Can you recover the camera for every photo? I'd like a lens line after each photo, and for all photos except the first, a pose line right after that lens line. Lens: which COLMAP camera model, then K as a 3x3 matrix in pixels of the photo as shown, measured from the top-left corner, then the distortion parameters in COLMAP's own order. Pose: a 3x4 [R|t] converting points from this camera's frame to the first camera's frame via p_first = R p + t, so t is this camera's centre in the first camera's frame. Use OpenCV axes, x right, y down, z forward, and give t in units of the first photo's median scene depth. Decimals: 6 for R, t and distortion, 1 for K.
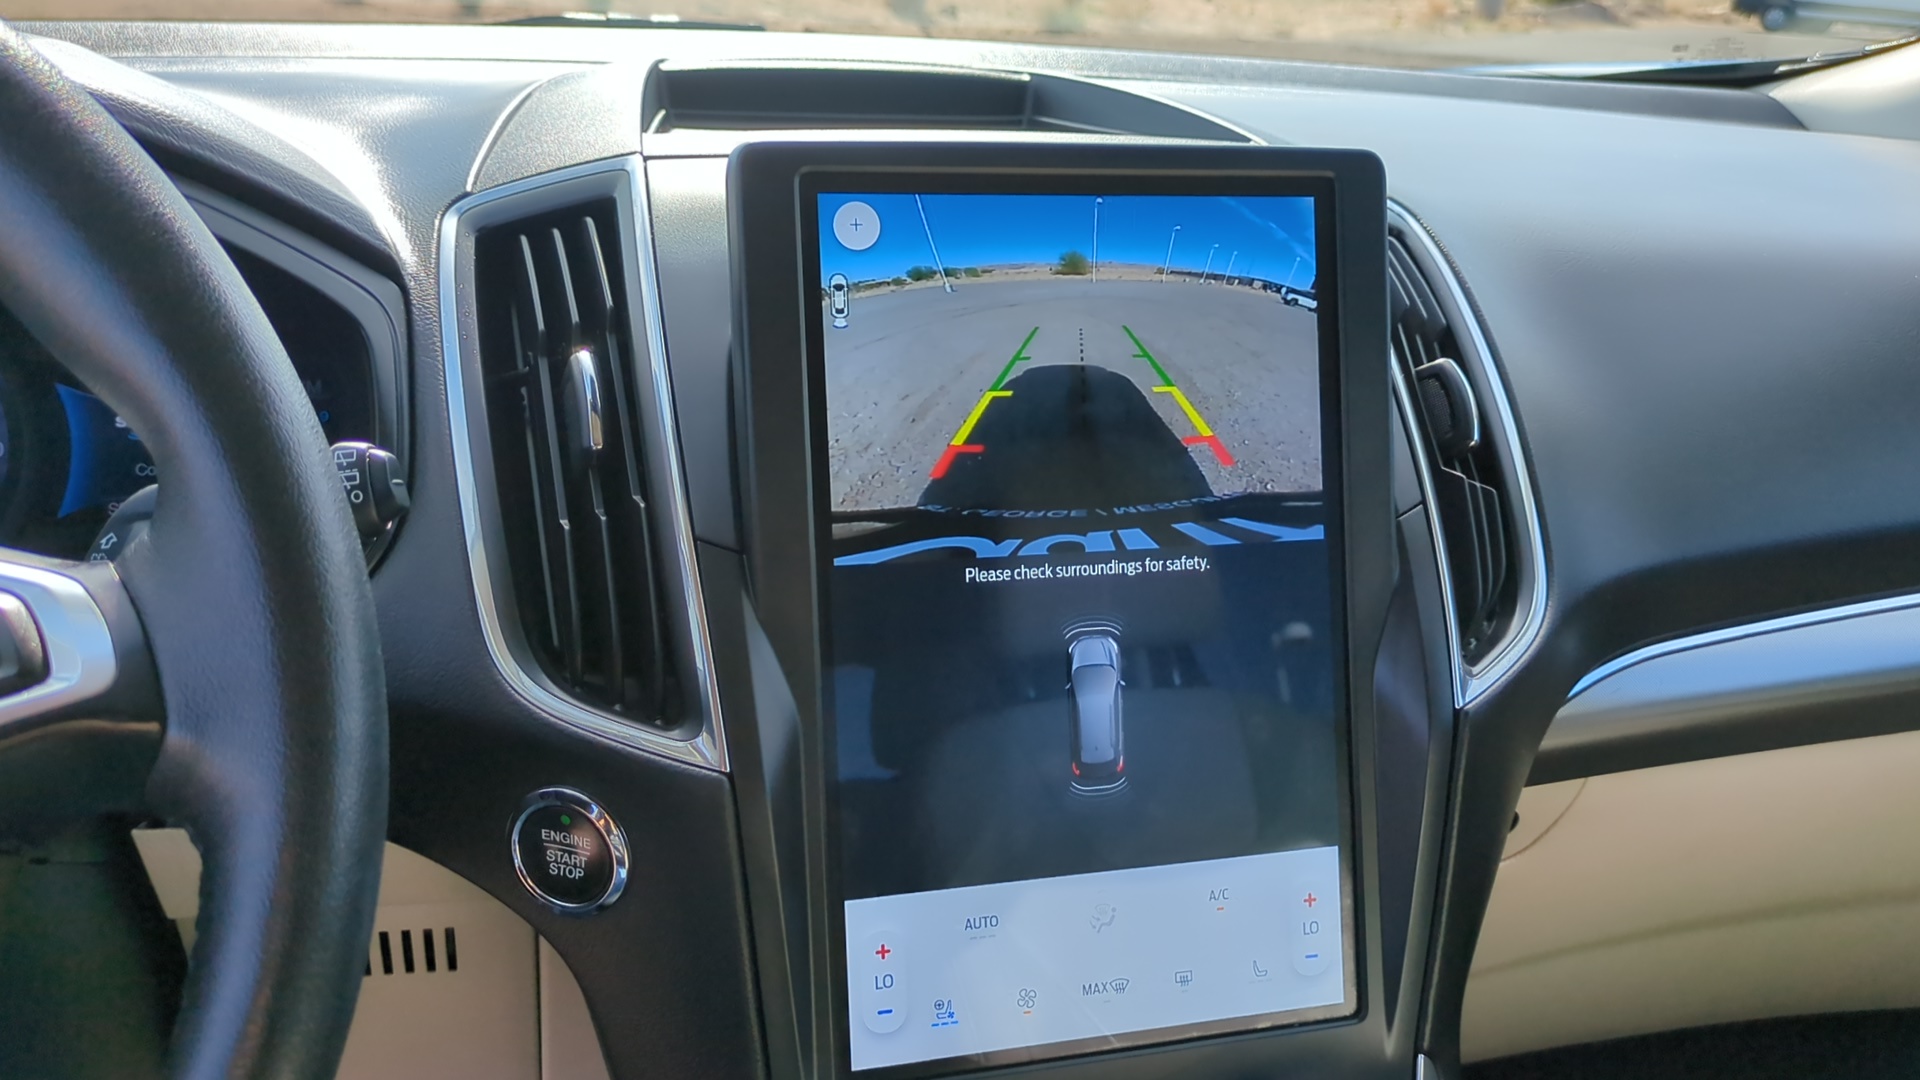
lens RADIAL K [[1654.4, 0, 984.4], [0, 1654.4, 538.7], [0, 0, 1]] dist [0.061750, -0.092585]
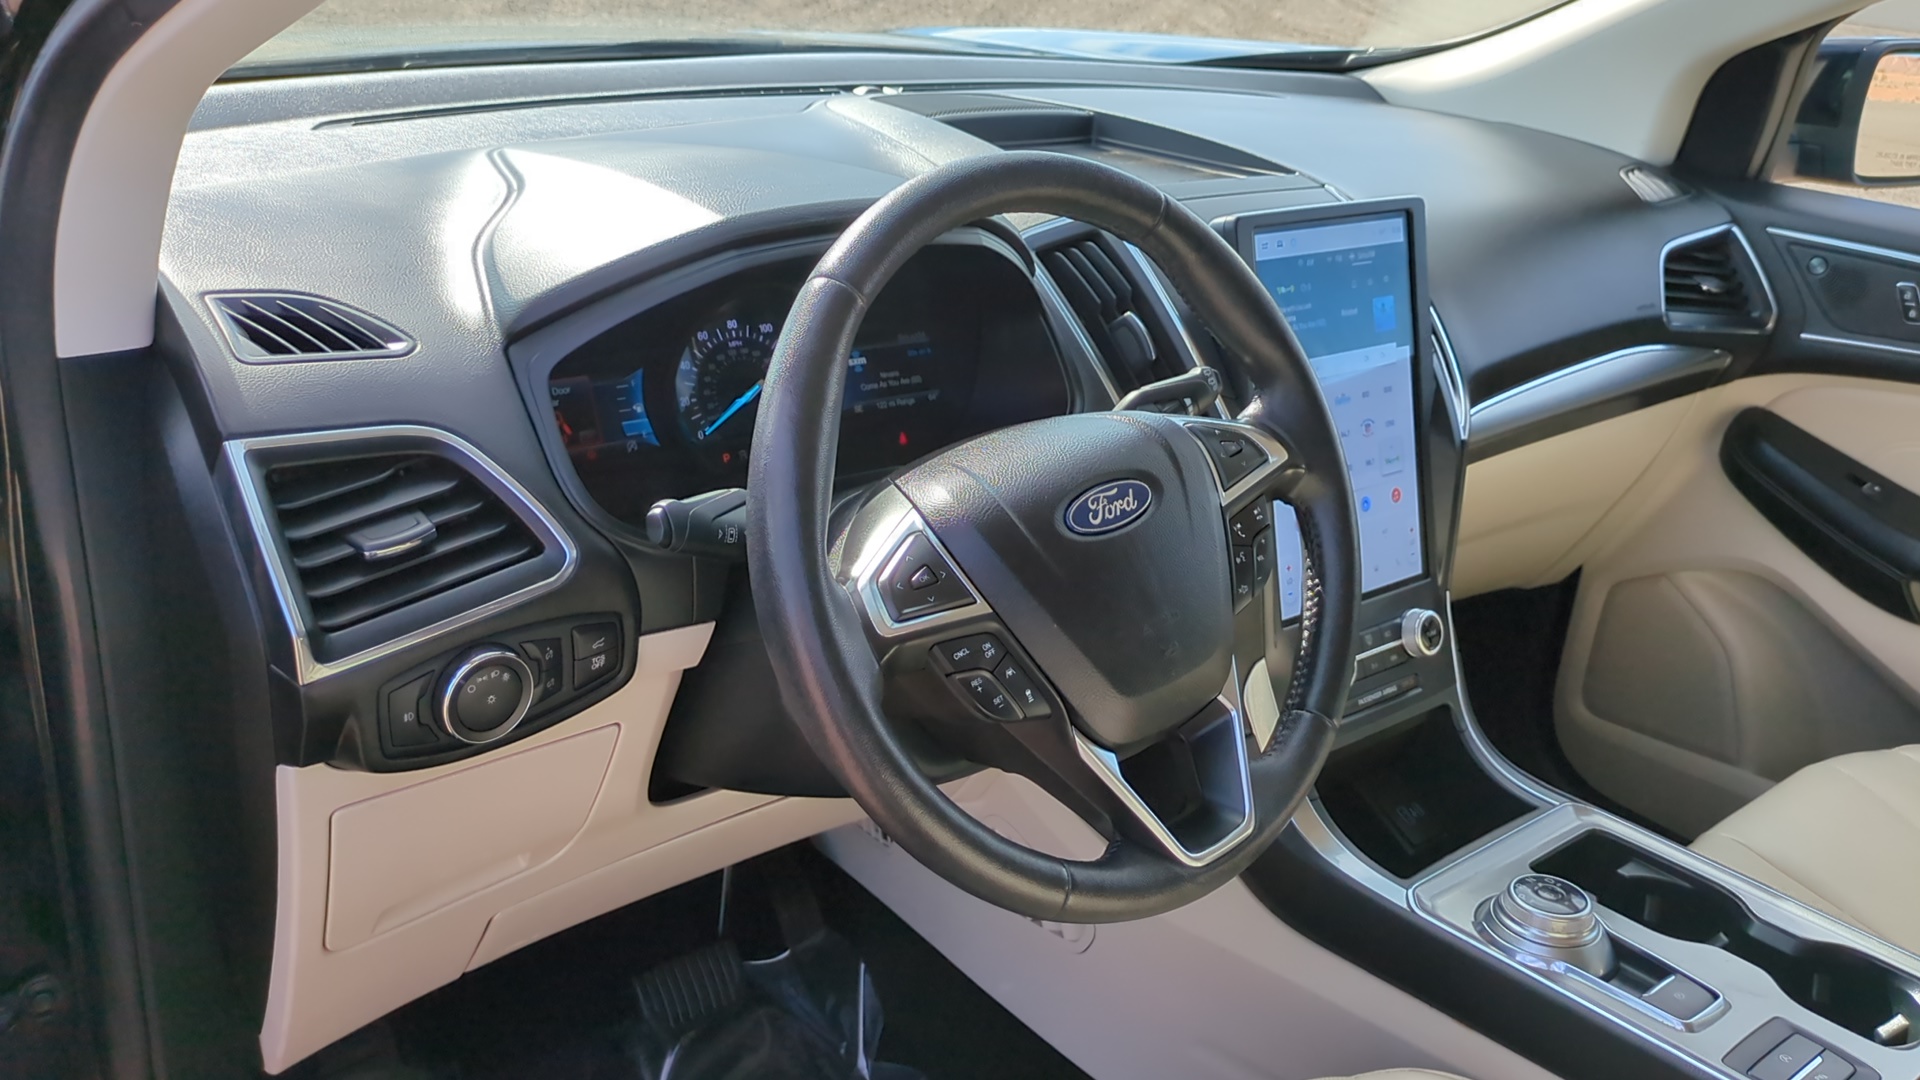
lens RADIAL K [[1654.4, 0, 964.3], [0, 1654.4, 556.7], [0, 0, 1]] dist [0.061750, -0.092585]
pose [[0.914261, -0.128044, 0.384359, -1.292329], [0.083316, 0.987886, 0.130920, -0.099862], [-0.396467, -0.087672, 0.913853, -0.875535]]
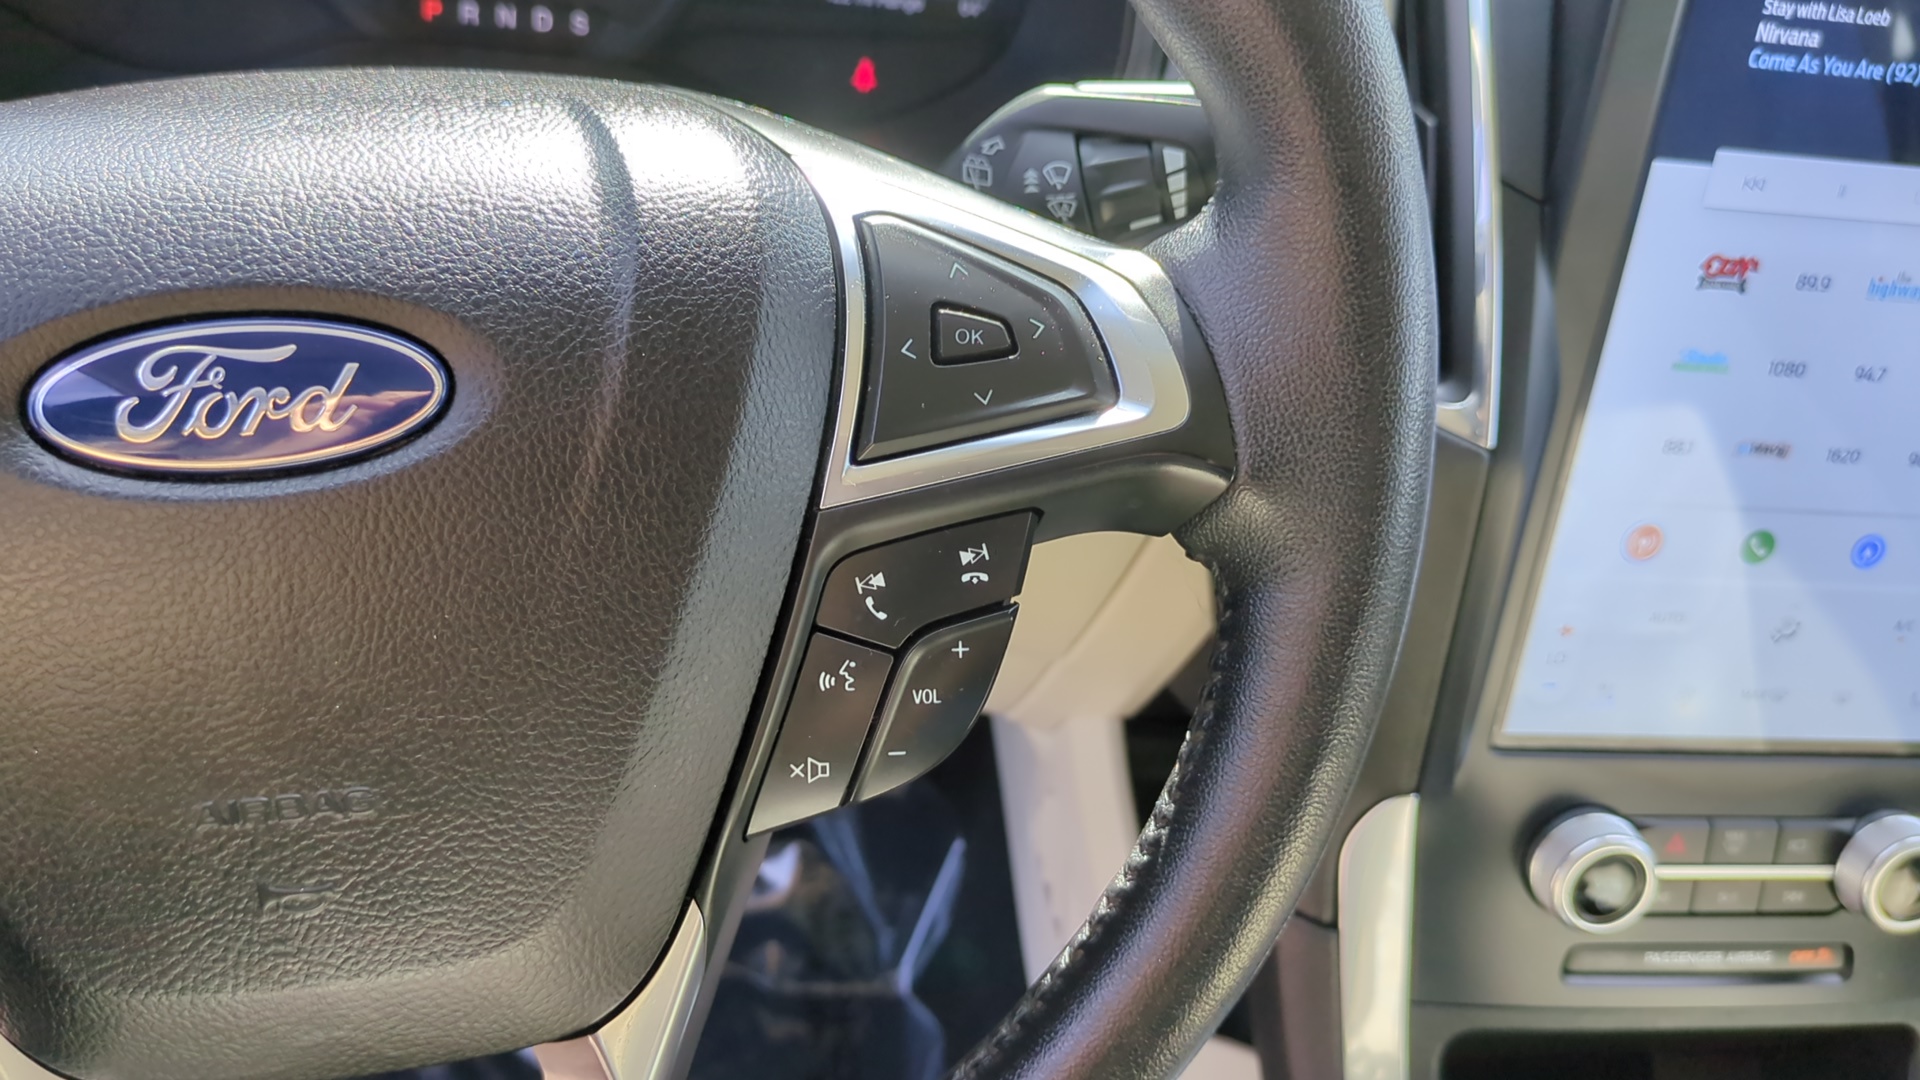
lens RADIAL K [[1654.4, 0, 982.0], [0, 1654.4, 565.4], [0, 0, 1]] dist [0.061750, -0.092585]
pose [[0.980572, 0.184903, -0.065498, -0.325191], [-0.148093, 0.916767, 0.370955, -0.093709], [0.128637, -0.354048, 0.926338, 0.063010]]
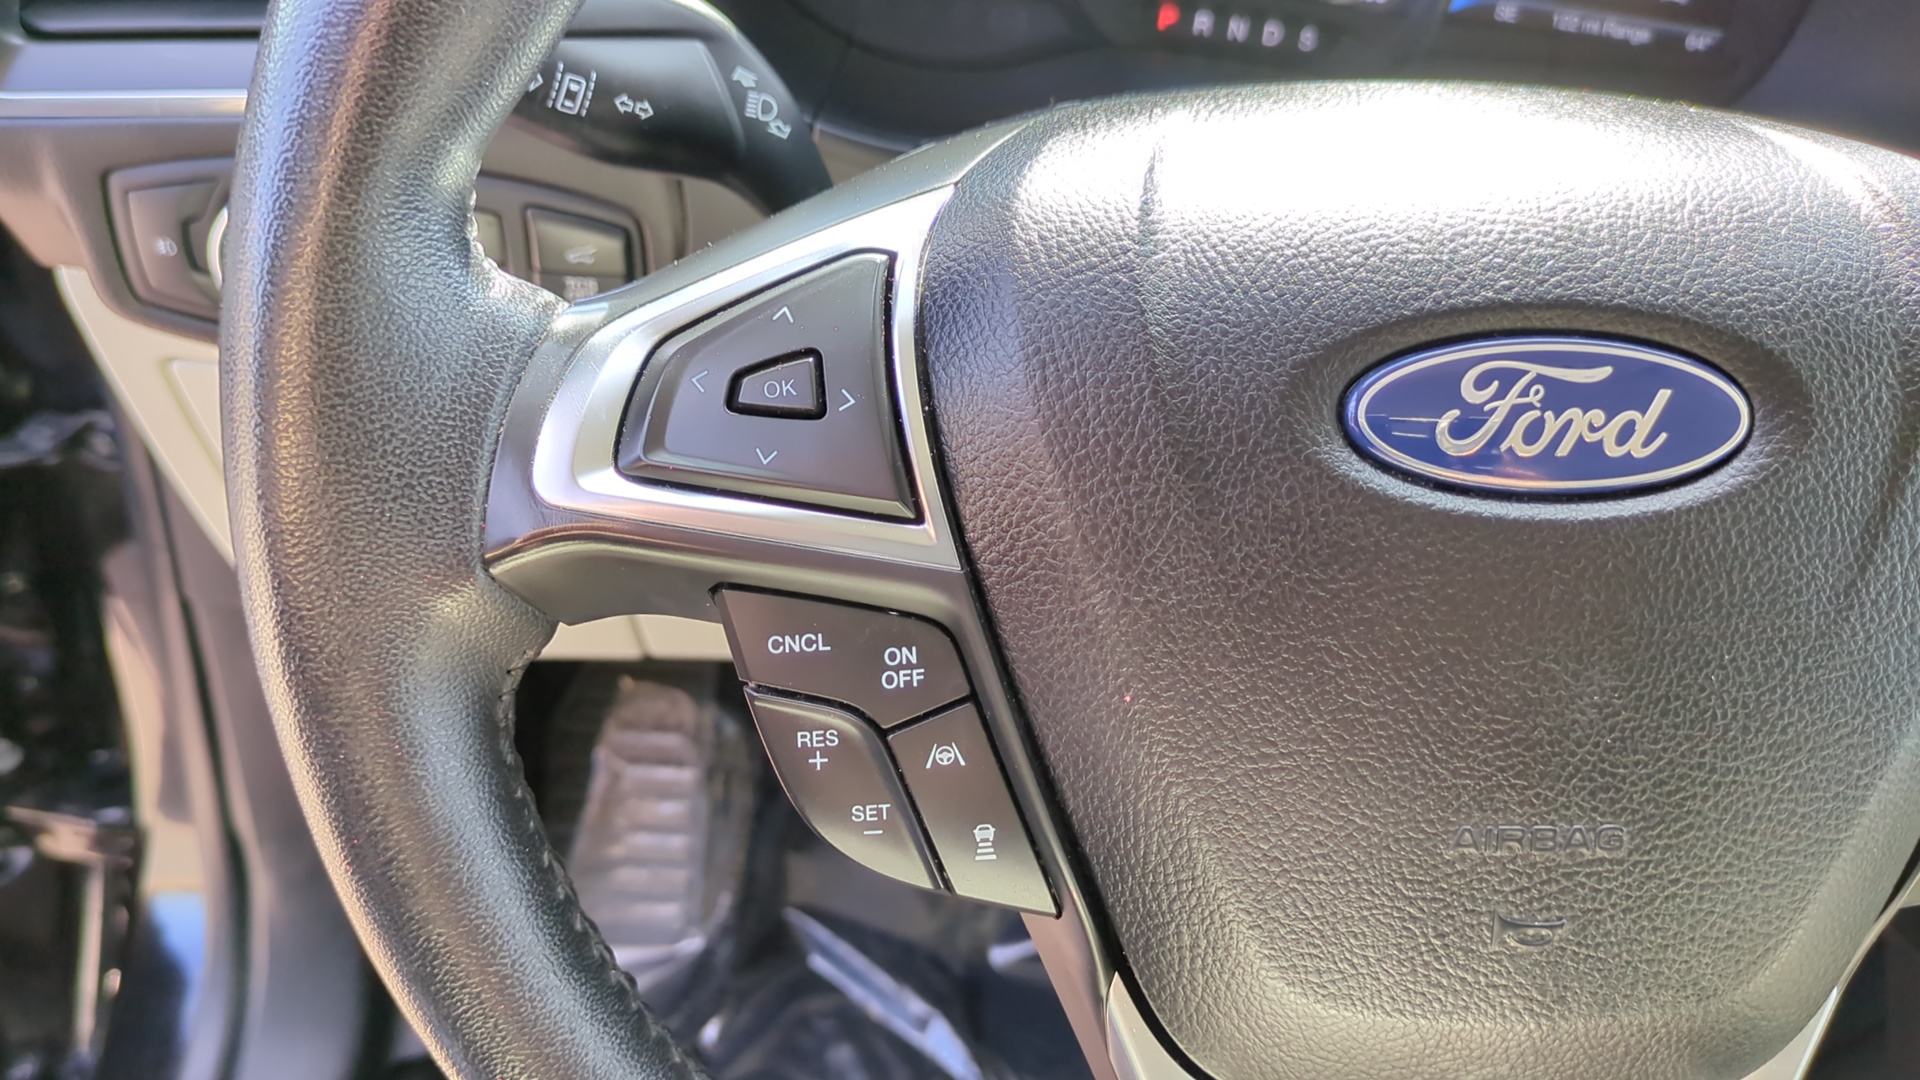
lens RADIAL K [[1654.4, 0, 980.5], [0, 1654.4, 549.0], [0, 0, 1]] dist [0.061750, -0.092585]
pose [[0.950301, 0.262093, -0.168032, -0.630686], [-0.185002, 0.909481, 0.372315, -0.040959], [0.250403, -0.322725, 0.912769, 0.017559]]
